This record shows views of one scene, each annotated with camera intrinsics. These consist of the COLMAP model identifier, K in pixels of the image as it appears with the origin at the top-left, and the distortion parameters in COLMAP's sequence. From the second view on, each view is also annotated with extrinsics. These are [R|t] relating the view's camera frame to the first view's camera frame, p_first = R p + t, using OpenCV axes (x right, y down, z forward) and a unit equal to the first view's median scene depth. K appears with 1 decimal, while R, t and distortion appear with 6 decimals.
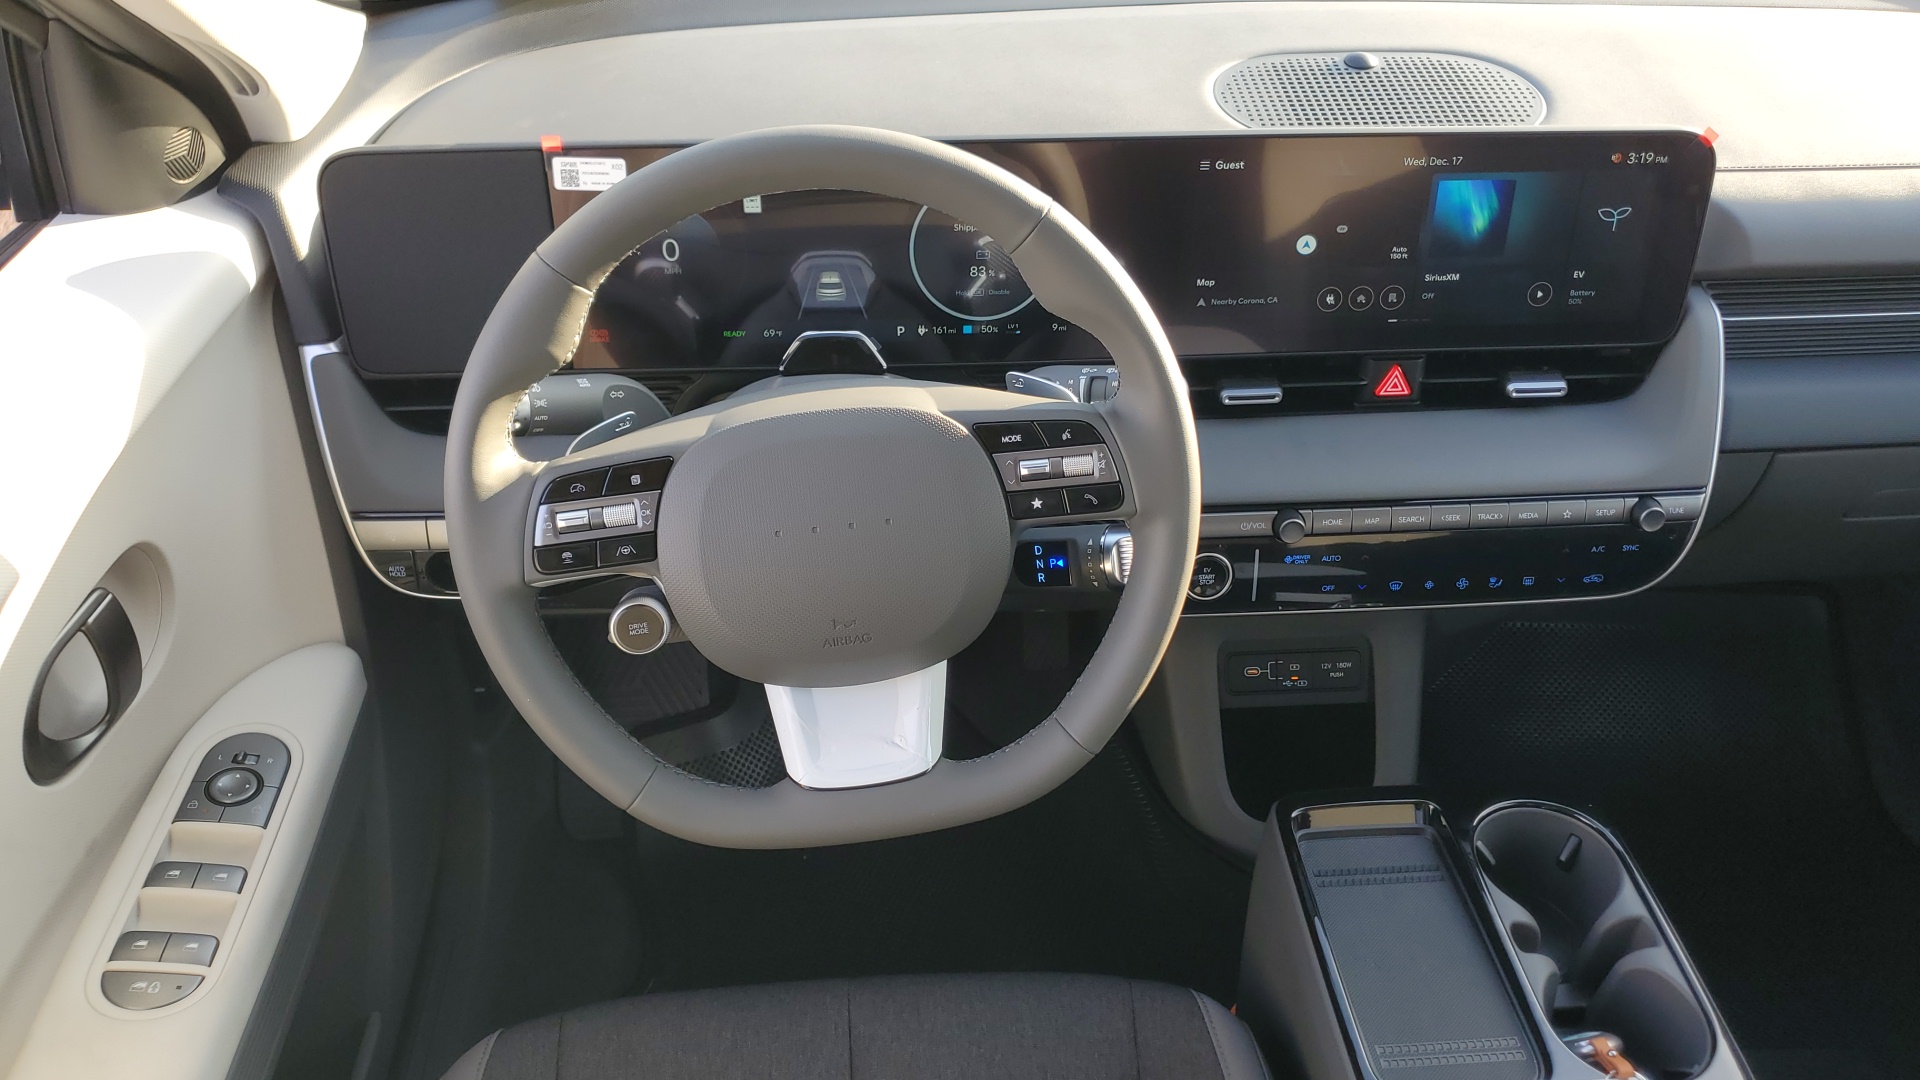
lens RADIAL K [[1470.9, 0, 960.0], [0, 1470.9, 540.0], [0, 0, 1]] dist [0.162634, -0.416865]
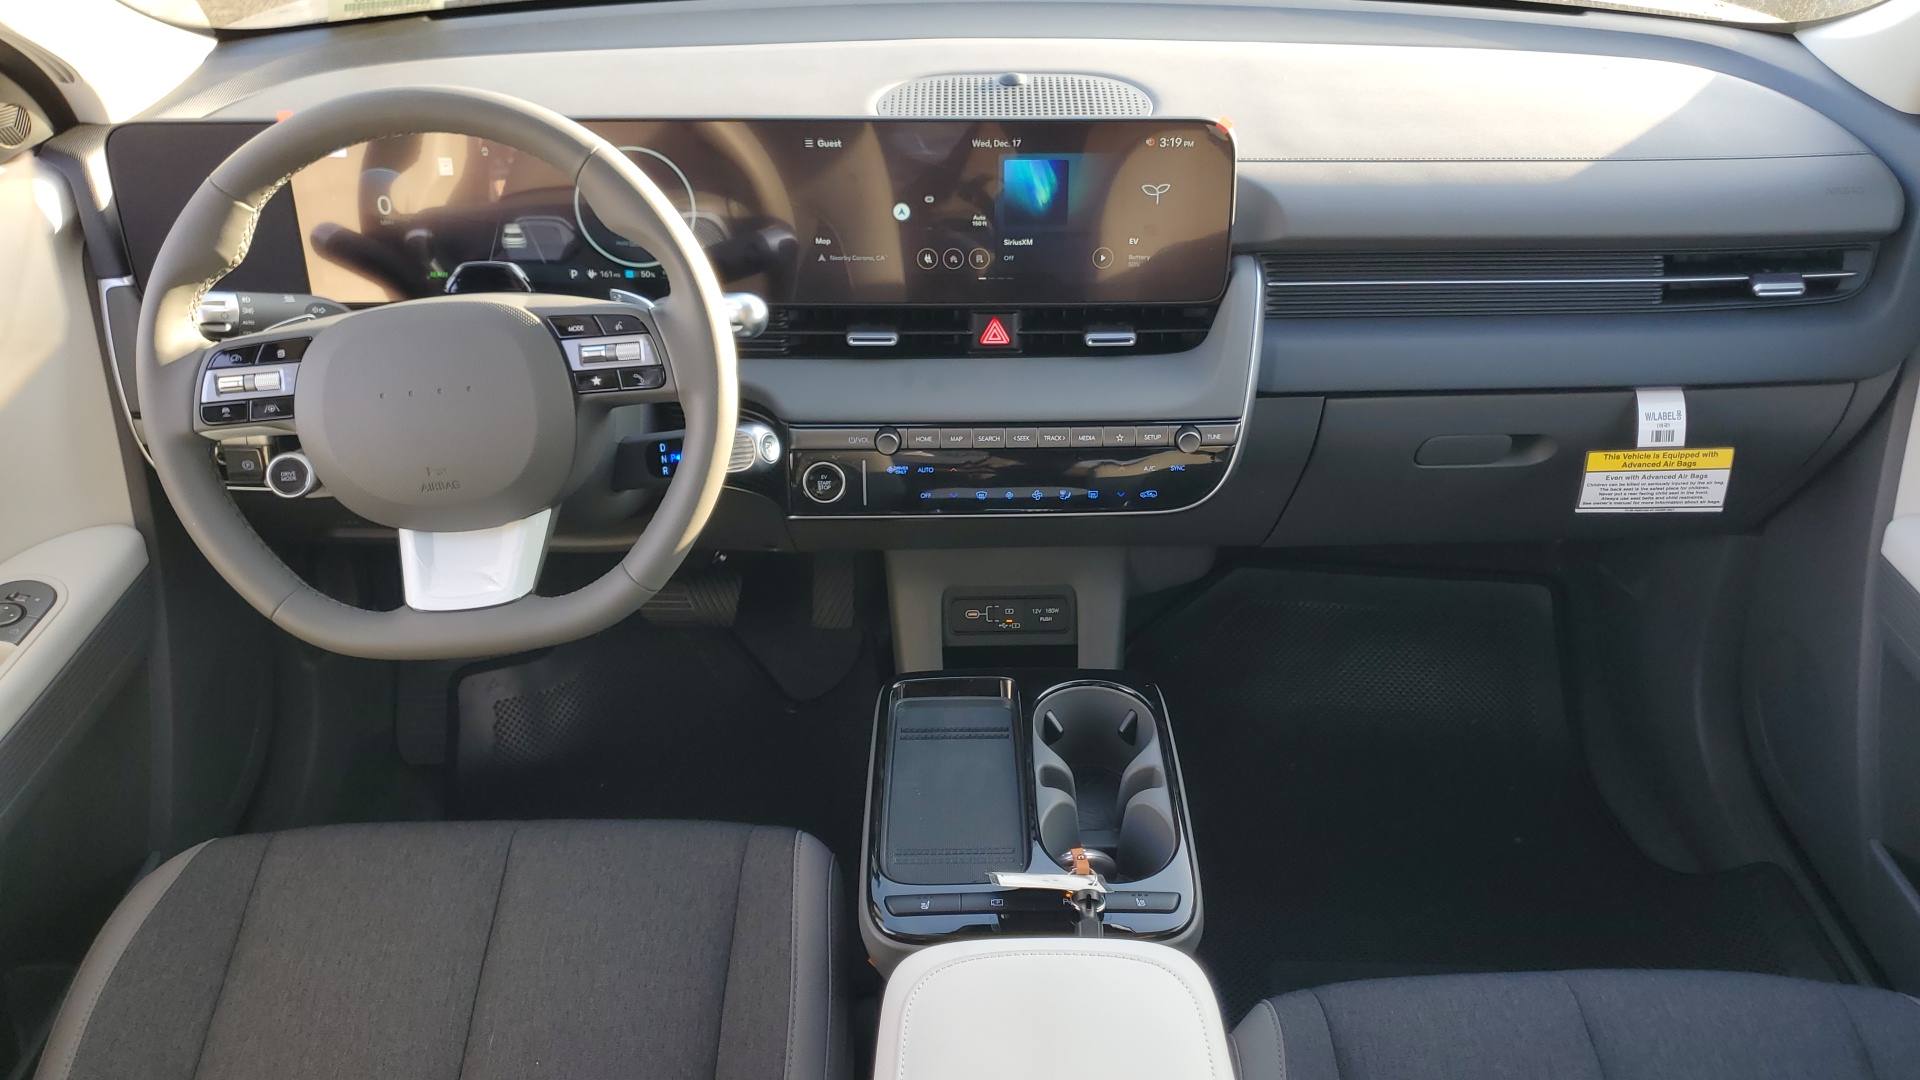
lens RADIAL K [[1491.6, 0, 982.2], [0, 1491.6, 541.9], [0, 0, 1]] dist [0.142285, -0.301898]
pose [[0.998153, 0.023004, -0.056227, 0.373063], [-0.026982, 0.997109, -0.071031, 0.159394], [0.054430, 0.072417, 0.995888, -0.212319]]
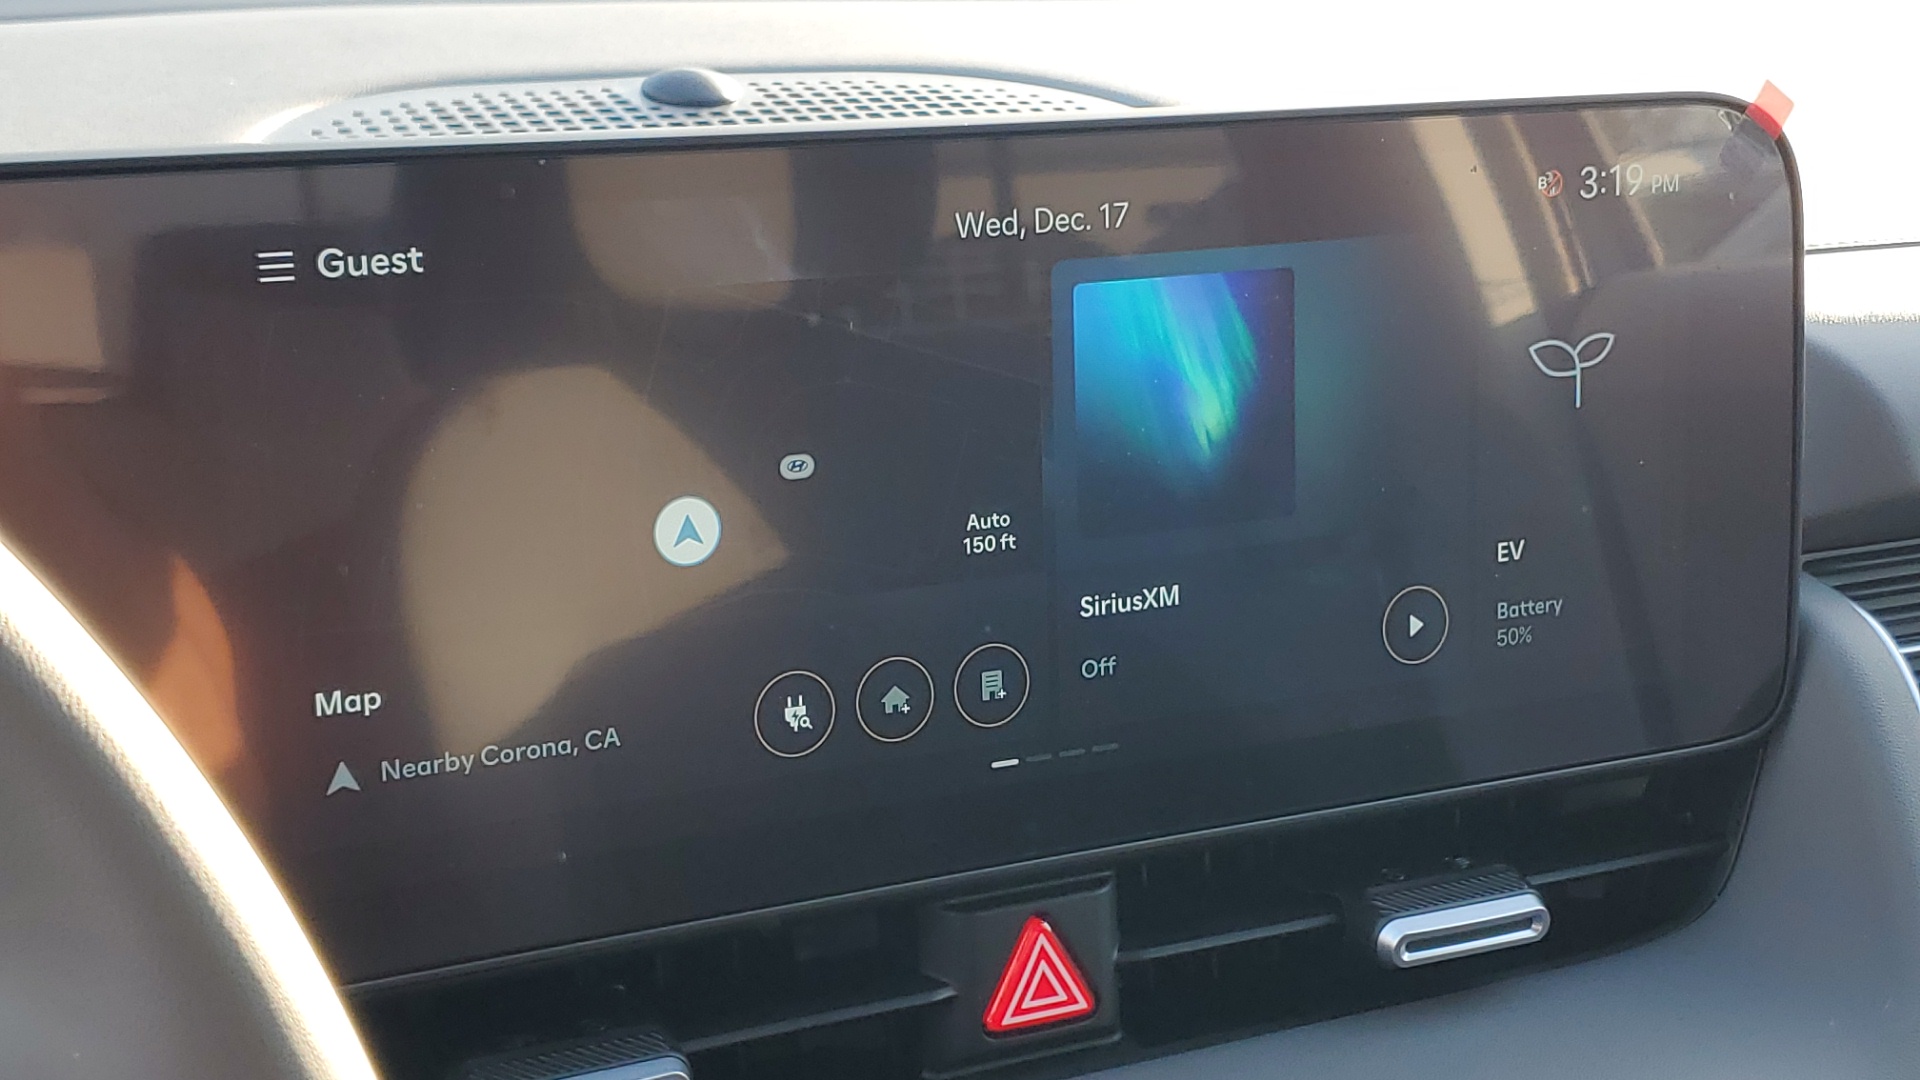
lens RADIAL K [[2897.3, 0, 960.0], [0, 2897.3, 540.0], [0, 0, 1]] dist [0.302581, -0.002960]
pose [[0.918317, -0.096007, 0.384027, 0.067685], [0.211540, 0.939019, -0.271097, -0.035867], [-0.334581, 0.330190, 0.882627, 0.493649]]
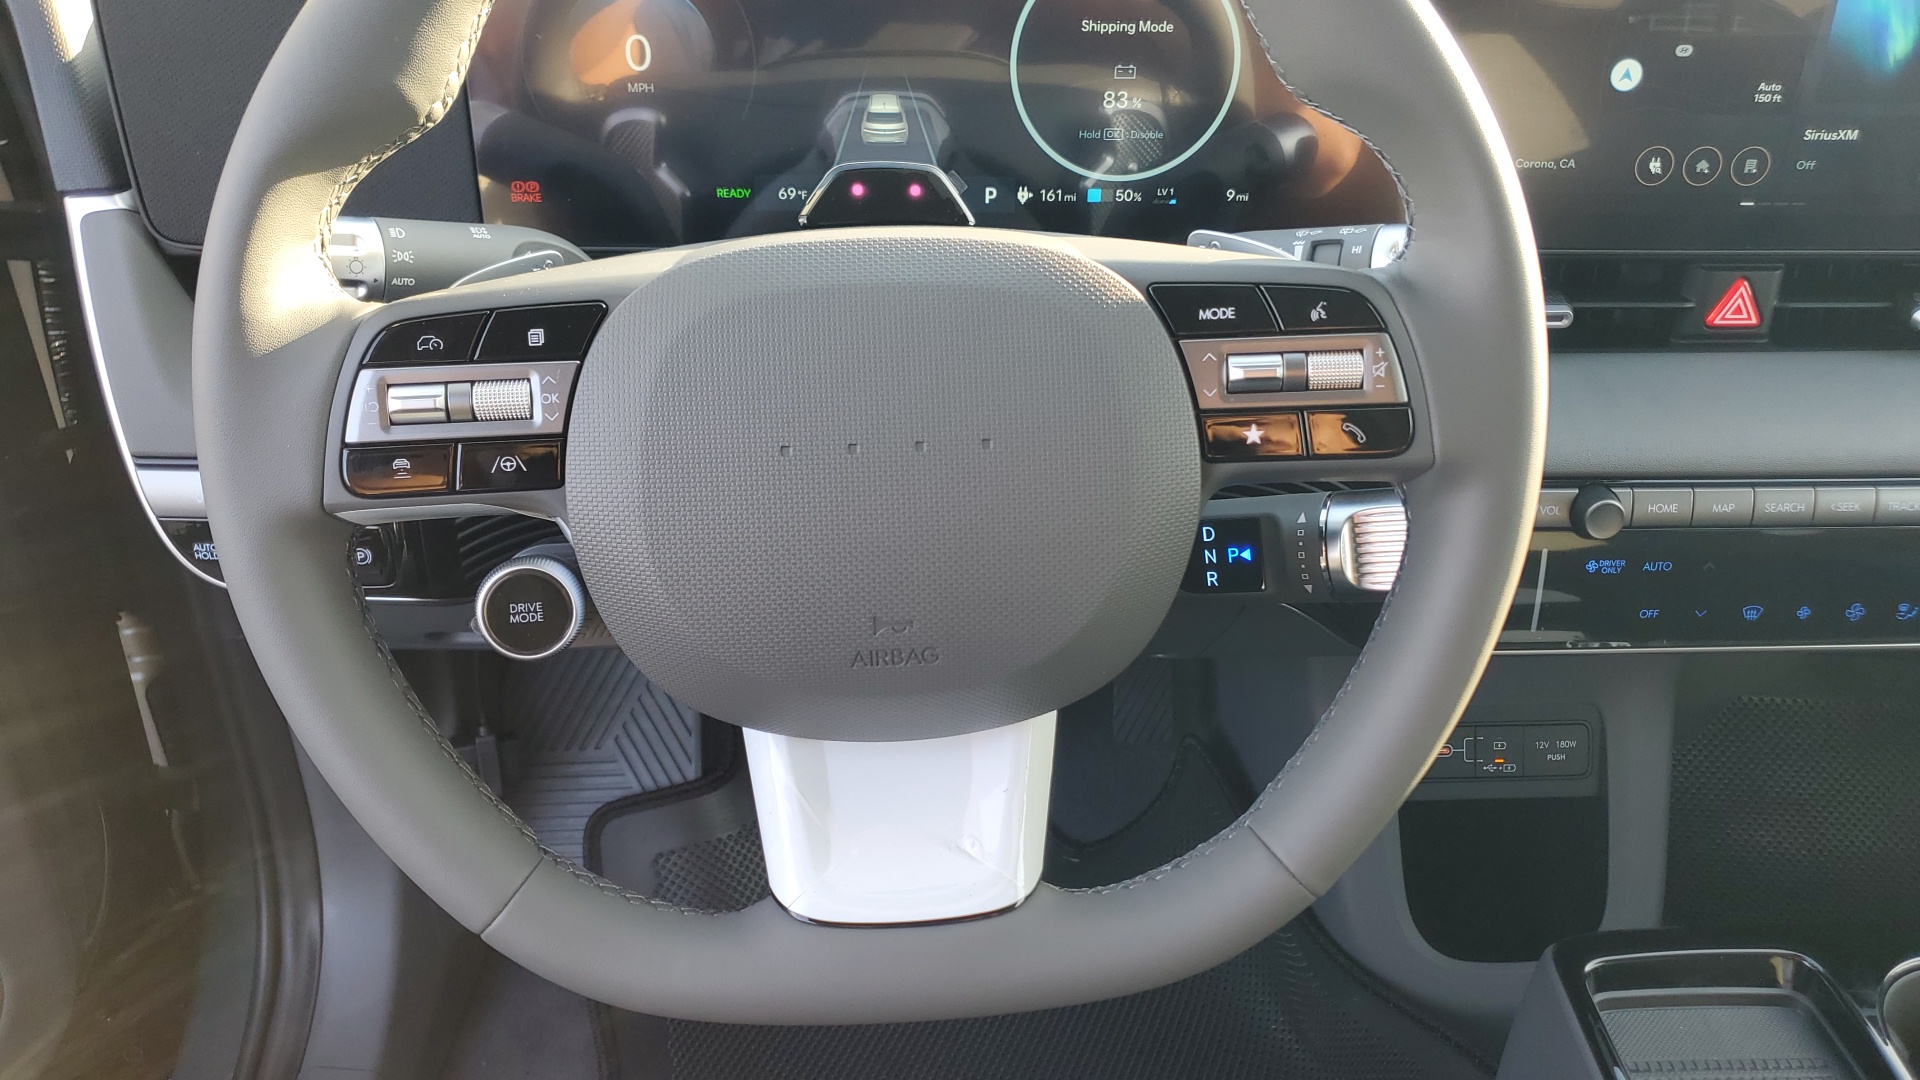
lens RADIAL K [[1484.6, 0, 960.0], [0, 1484.6, 540.0], [0, 0, 1]] dist [0.006953, -0.001449]
pose [[0.999549, 0.022822, -0.019525, -0.037566], [-0.023875, 0.998172, -0.055522, 0.044369], [0.018223, 0.055963, 0.998267, 0.363326]]
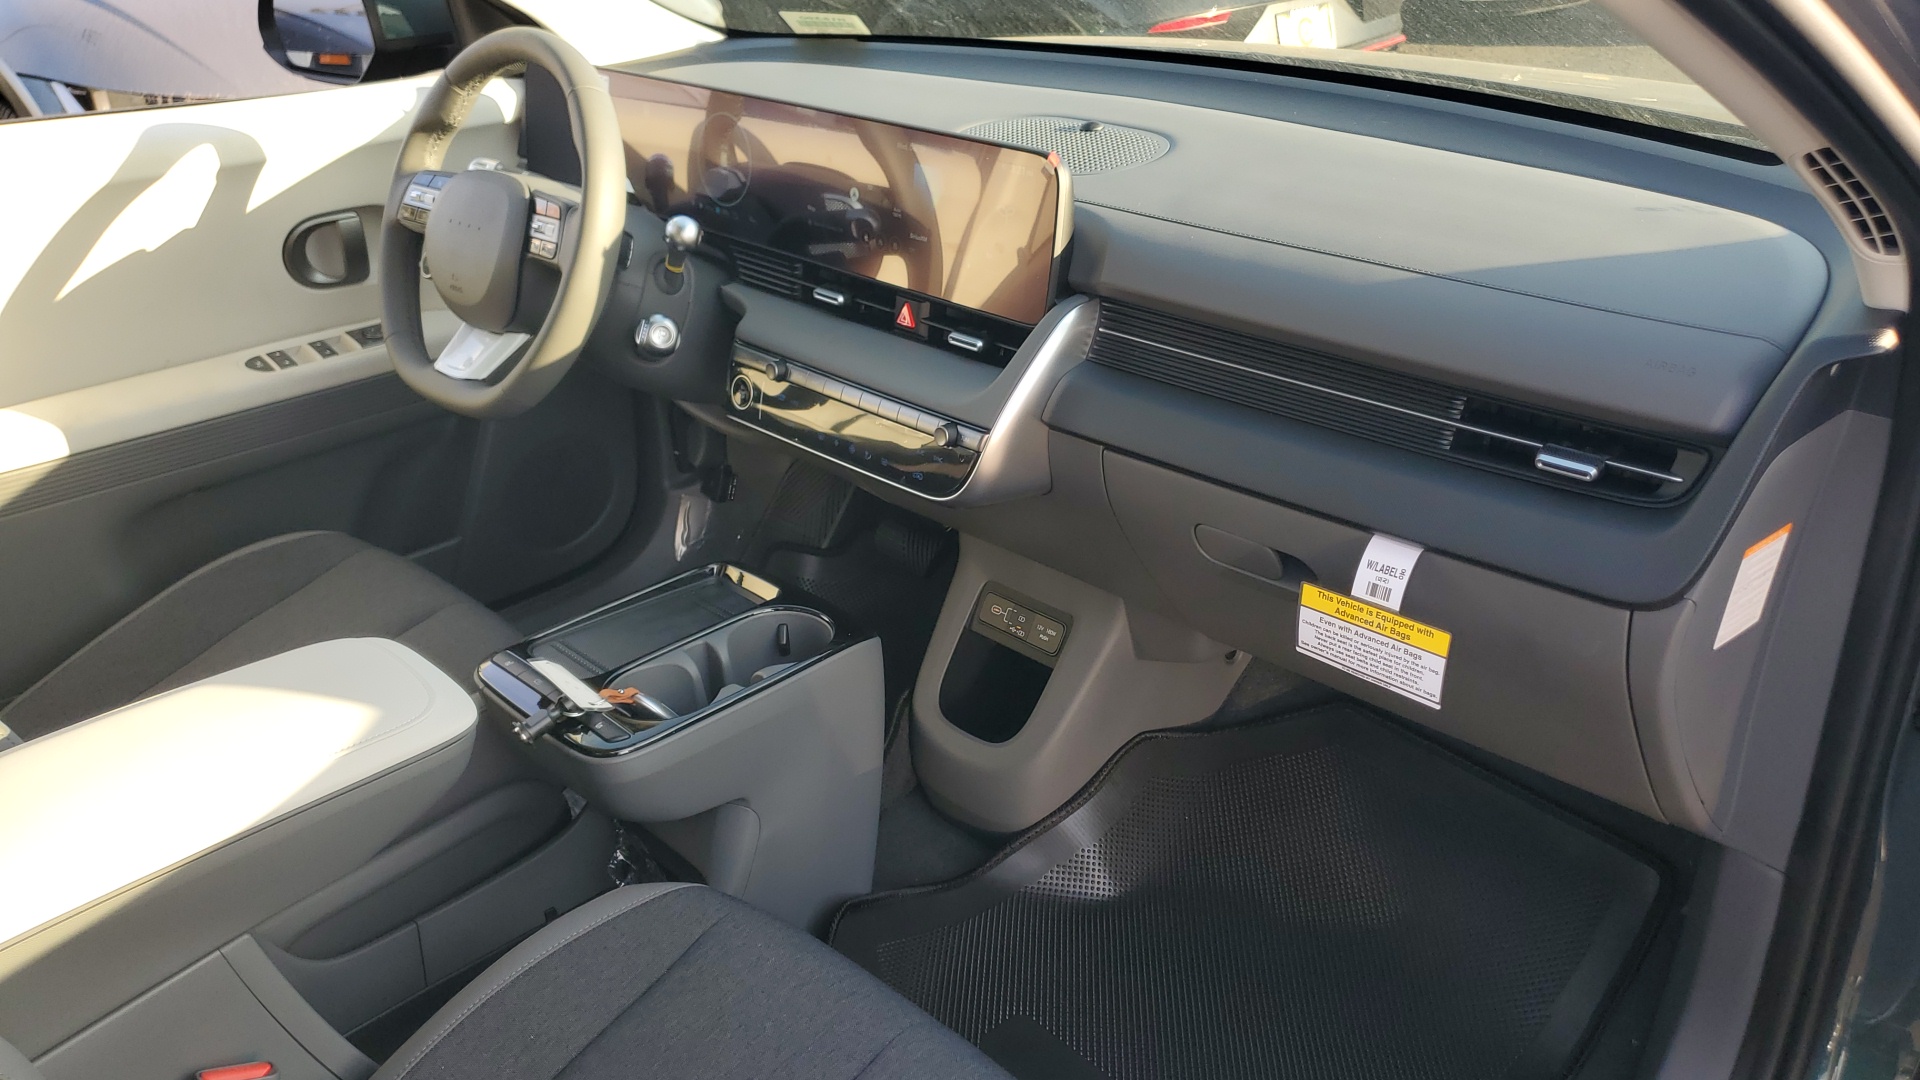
lens RADIAL K [[1532.4, 0, 970.9], [0, 1532.4, 566.6], [0, 0, 1]] dist [0.033022, -0.002319]
pose [[0.629690, 0.320187, -0.707793, 1.492630], [-0.427298, 0.903657, 0.028643, 0.040115], [0.648773, 0.284402, 0.705839, 0.104423]]
